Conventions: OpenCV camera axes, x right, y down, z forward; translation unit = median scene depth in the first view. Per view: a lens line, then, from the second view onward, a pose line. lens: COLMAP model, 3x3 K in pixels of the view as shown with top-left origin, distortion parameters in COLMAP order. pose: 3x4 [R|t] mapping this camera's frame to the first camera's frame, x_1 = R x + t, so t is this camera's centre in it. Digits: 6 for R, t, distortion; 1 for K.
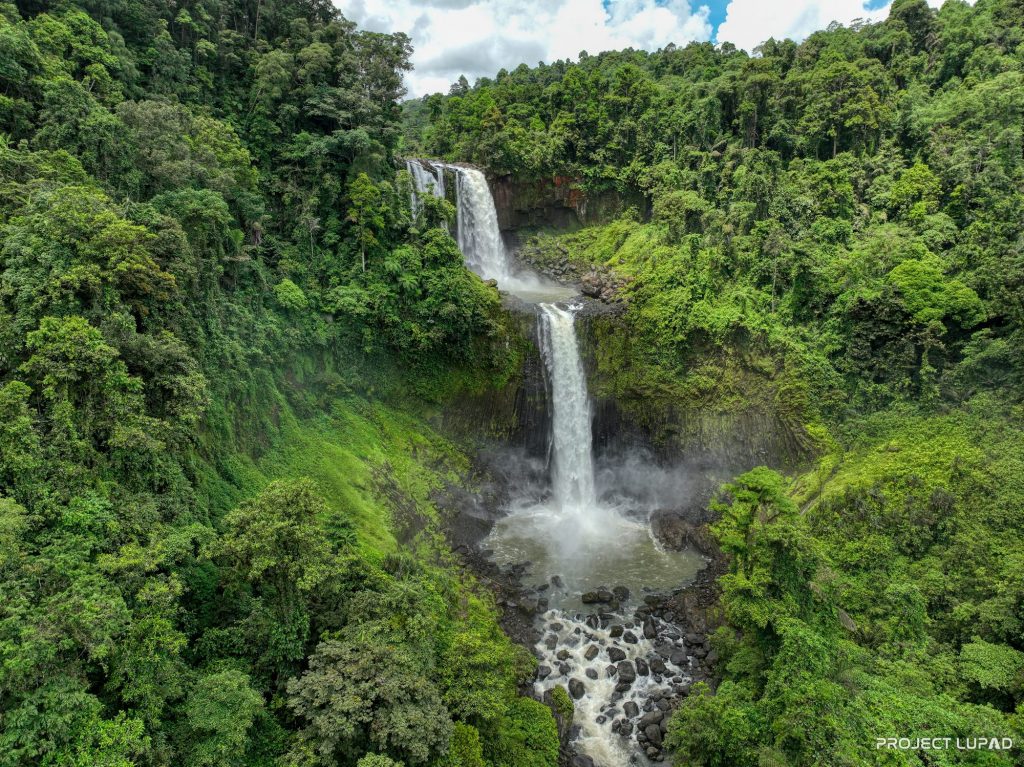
lens RADIAL K [[720.9, 0, 513.1], [0, 720.9, 378.8], [0, 0, 1]] dist [-0.000596, 0.011083]
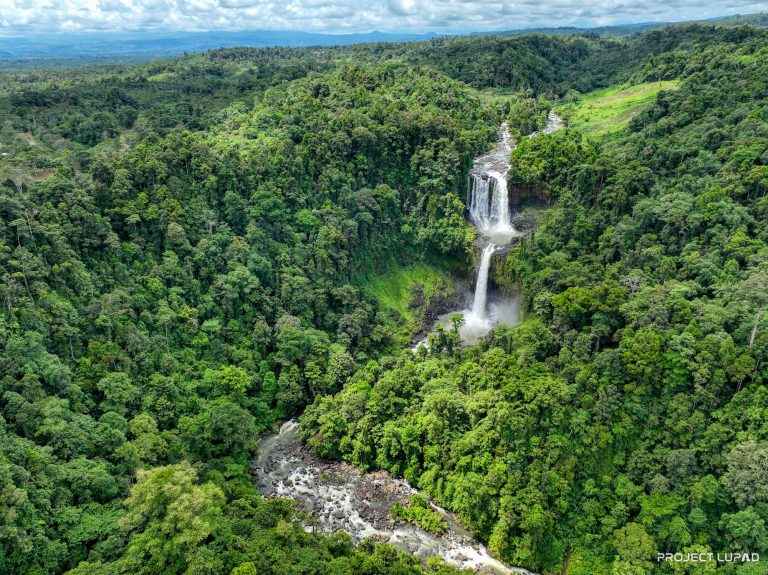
lens RADIAL K [[540.6, 0, 383.0], [0, 540.6, 285.5], [0, 0, 1]] dist [-0.000596, 0.011083]
pose [[0.734064, 0.270594, -0.622839, 1.236891], [-0.154204, 0.959642, 0.235178, -0.432966], [0.661340, -0.076592, 0.746165, -0.962875]]
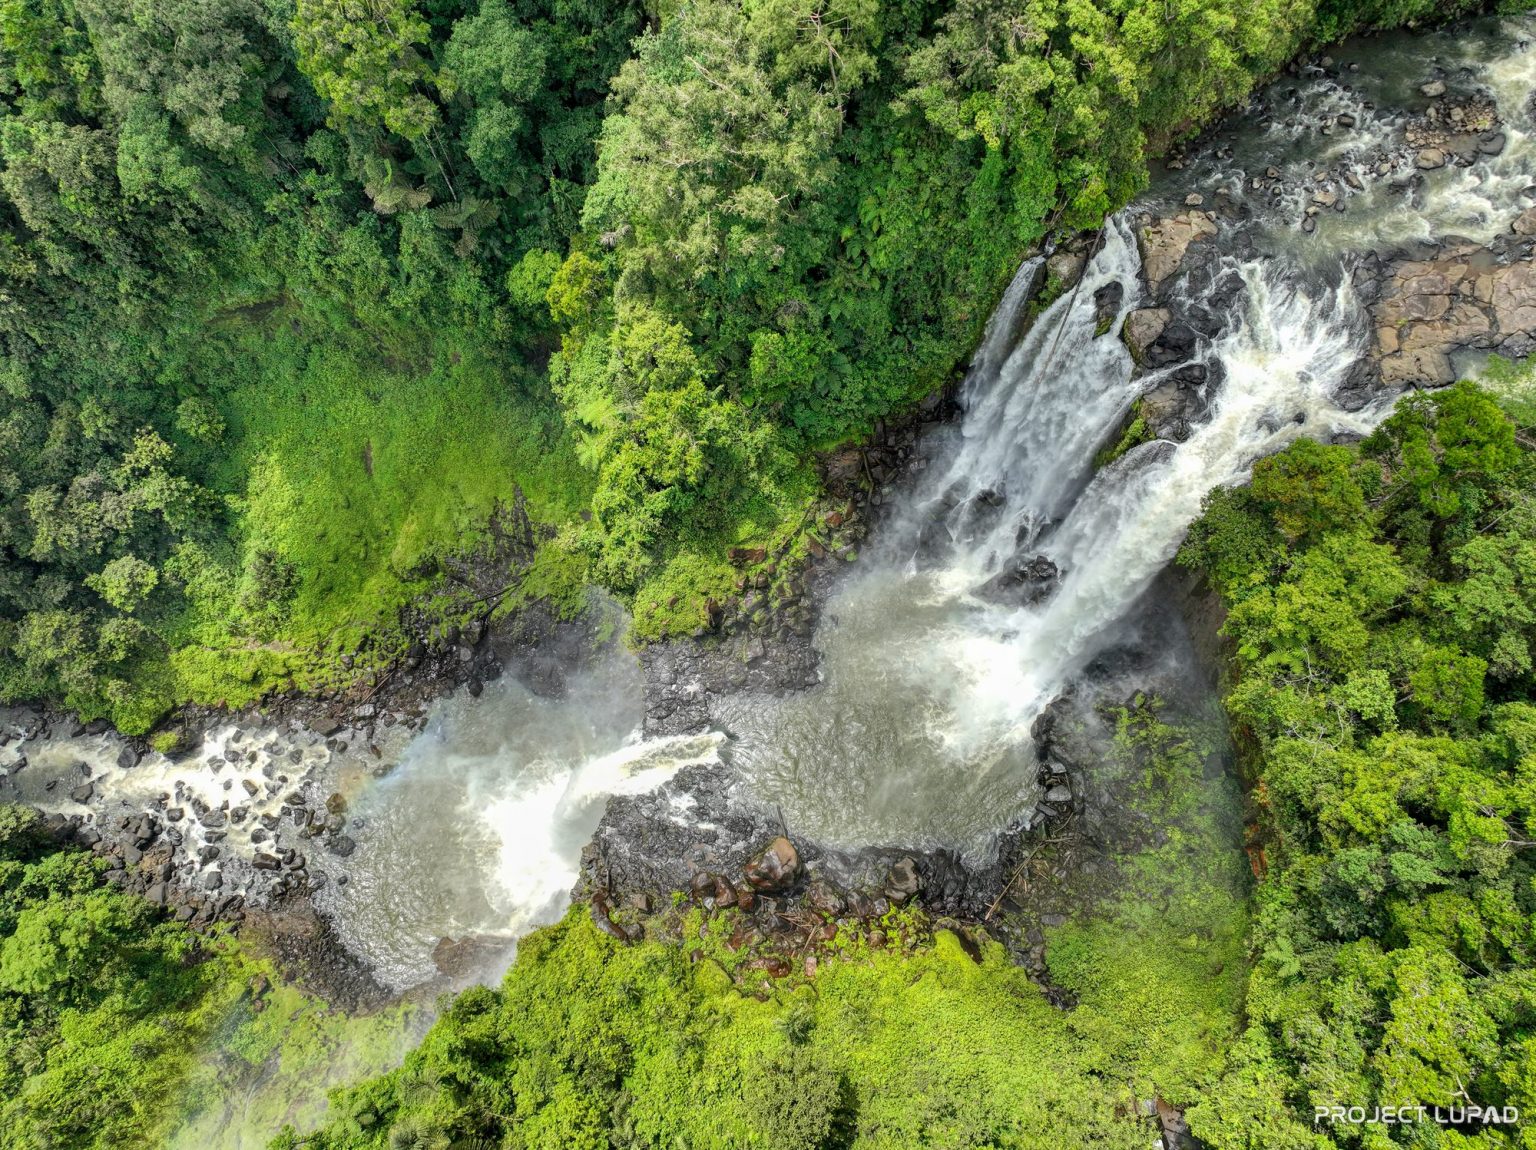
lens RADIAL K [[1081.3, 0, 769.7], [0, 1081.3, 578.8], [0, 0, 1]] dist [-0.000596, 0.011083]
pose [[-0.091702, 0.940830, -0.326236, 0.190144], [-0.224146, 0.299707, 0.927326, -0.884064], [0.970232, 0.158162, 0.183400, 1.034899]]
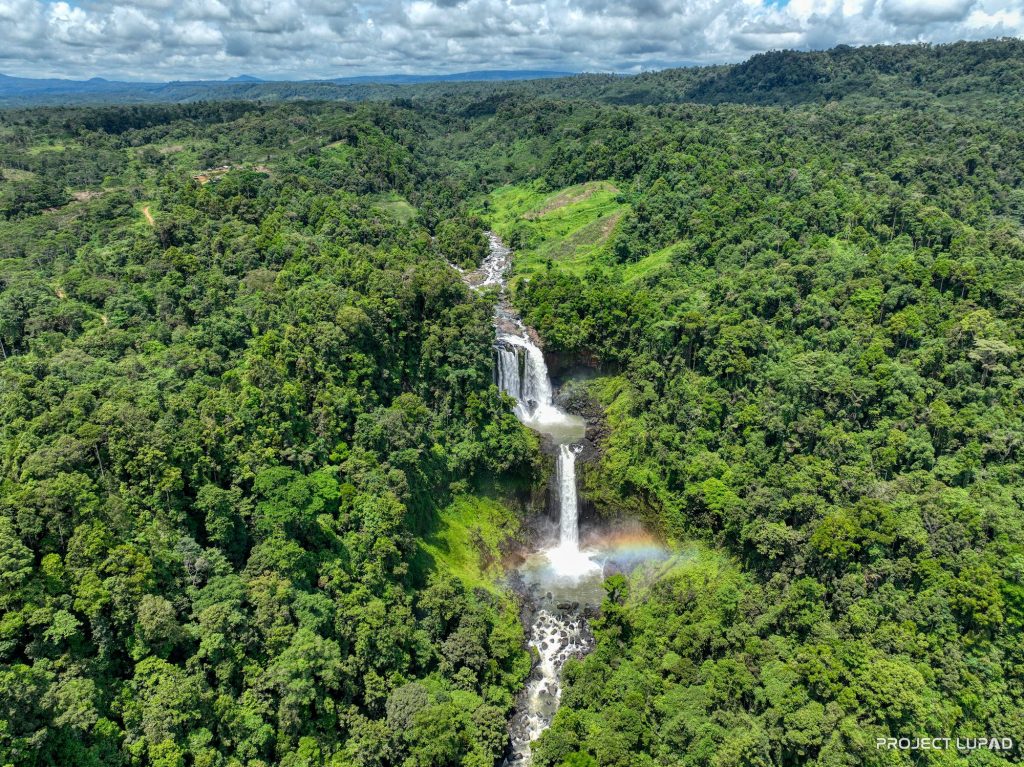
lens RADIAL K [[720.9, 0, 504.0], [0, 720.9, 370.6], [0, 0, 1]] dist [-0.000596, 0.011083]
pose [[0.984624, 0.062544, -0.163107, 0.220107], [-0.041791, 0.990932, 0.127696, -0.627656], [0.169615, -0.118916, 0.978310, -1.031754]]
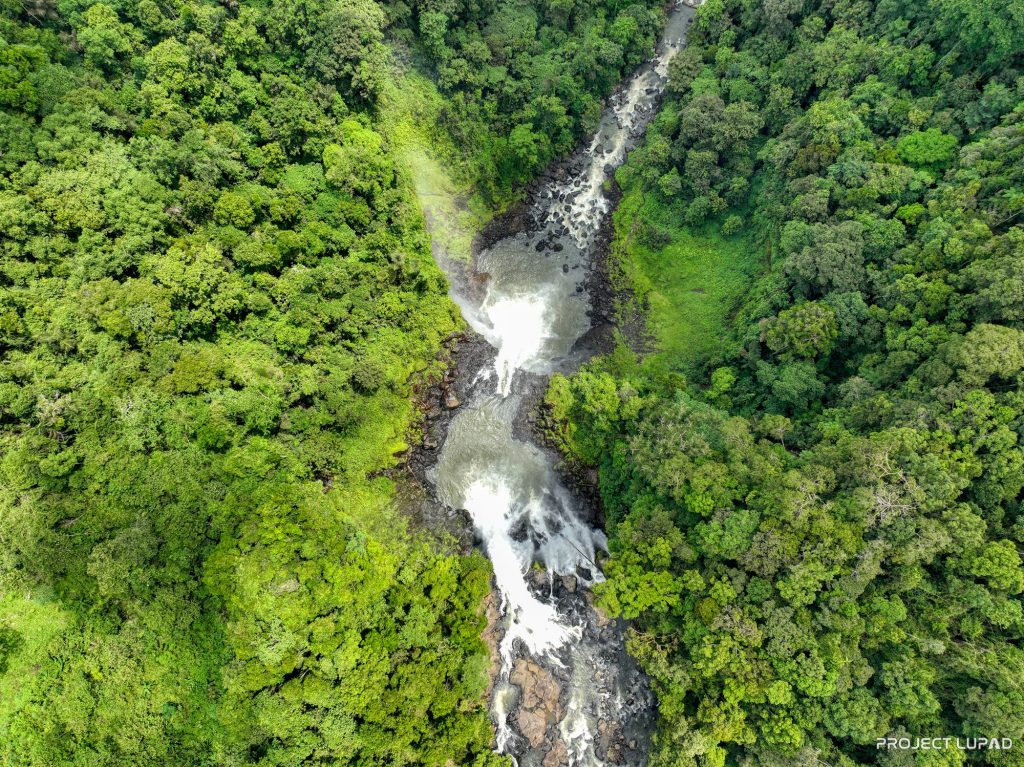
lens RADIAL K [[720.9, 0, 510.8], [0, 720.9, 381.2], [0, 0, 1]] dist [-0.000596, 0.011083]
pose [[-0.914530, -0.400319, 0.058133, -0.029254], [0.108312, -0.103868, 0.988676, -1.441070], [-0.389748, 0.910470, 0.138350, 0.947018]]
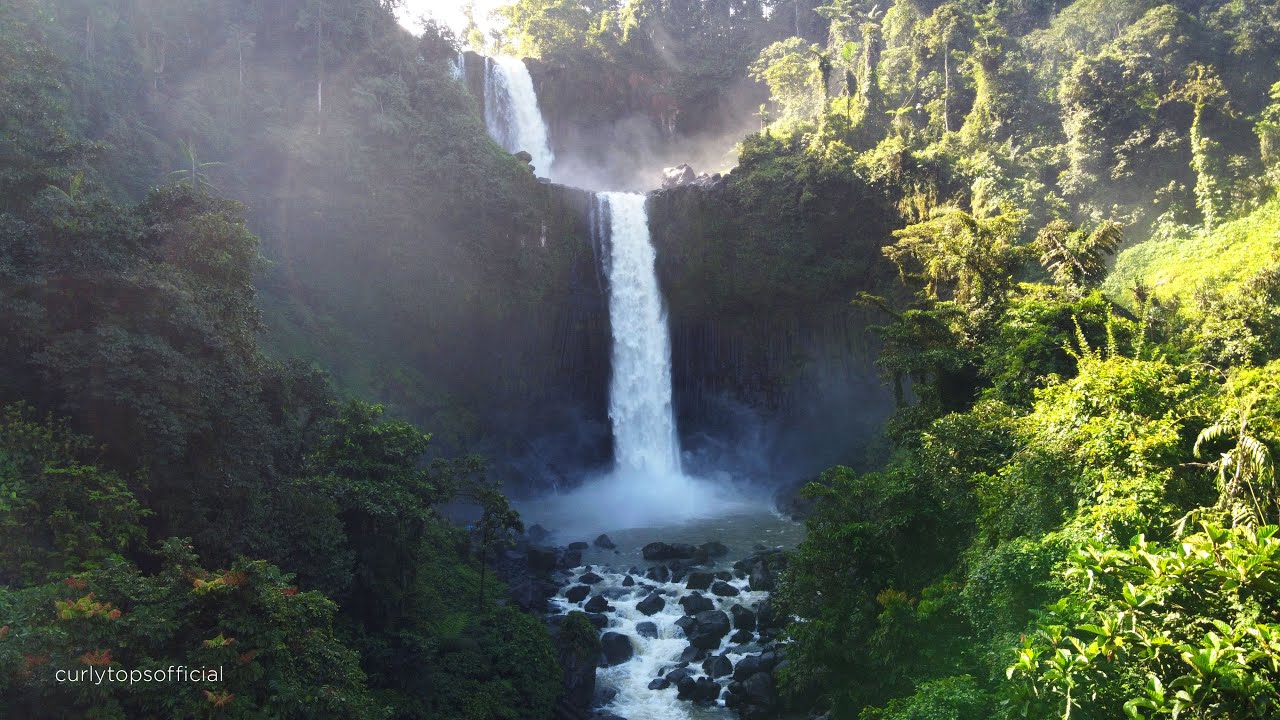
lens RADIAL K [[982.5, 0, 639.9], [0, 982.5, 360.1], [0, 0, 1]] dist [0.010430, 0.001078]
pose [[0.999675, 0.002043, 0.025411, 0.062684], [0.003639, 0.975142, -0.221549, 0.278726], [-0.025232, 0.221569, 0.974818, 0.191777]]
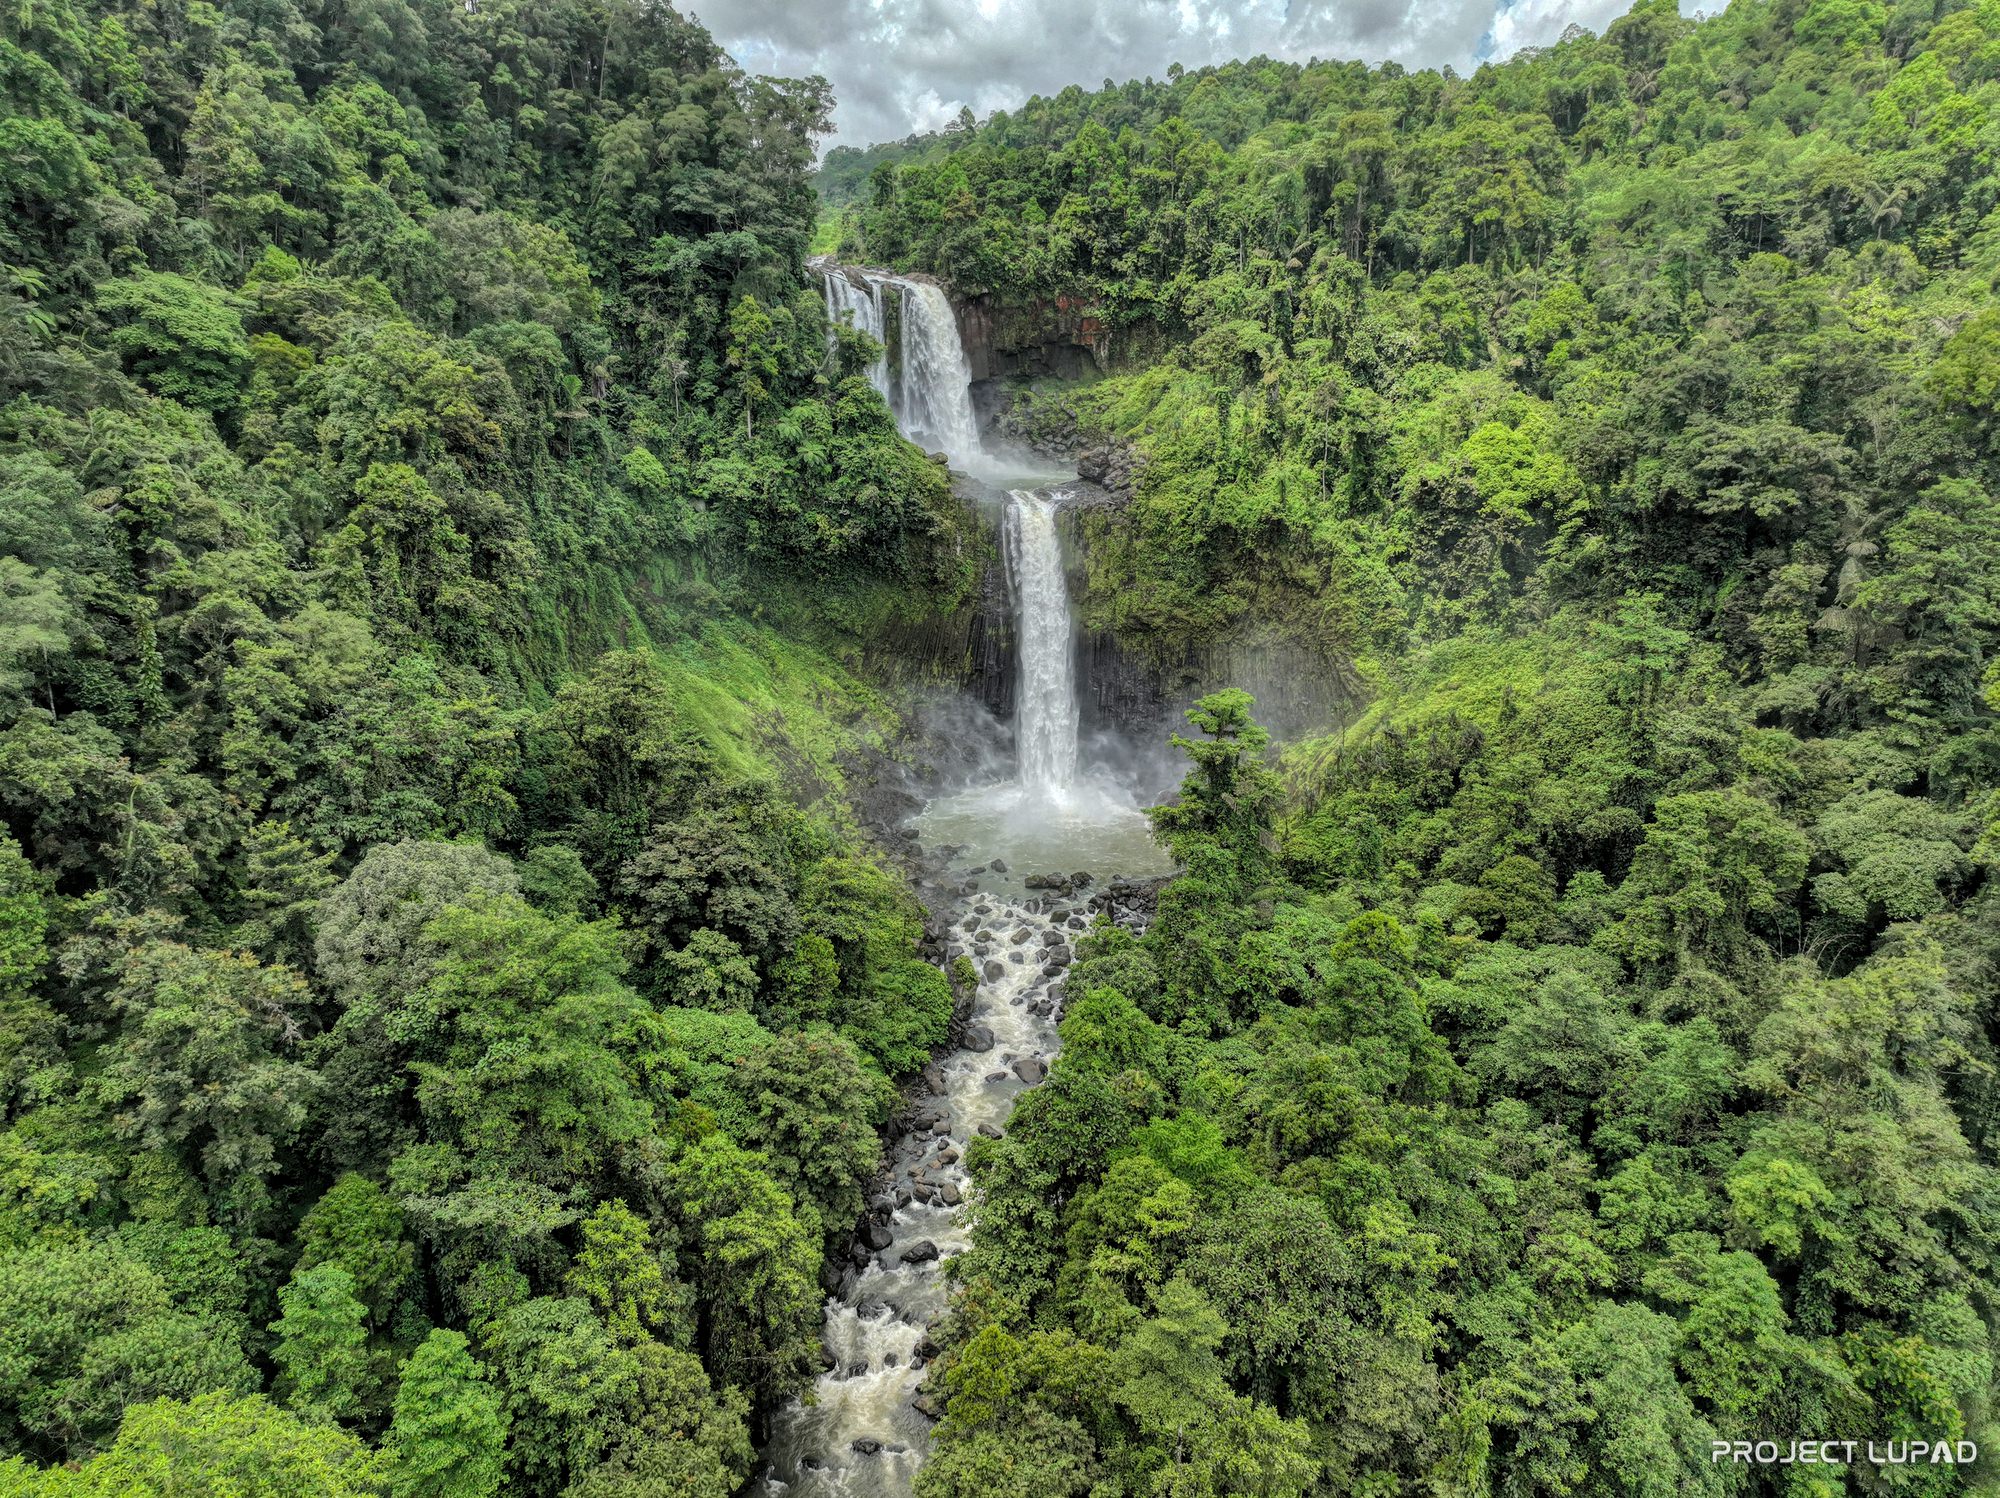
lens RADIAL K [[1386.6, 0, 994.3], [0, 1386.6, 751.0], [0, 0, 1]] dist [-0.002116, 0.006139]
pose [[0.997232, 0.024439, -0.070220, 0.136714], [-0.020731, 0.998376, 0.053066, 0.080691], [0.071403, -0.051463, 0.996119, -0.350434]]
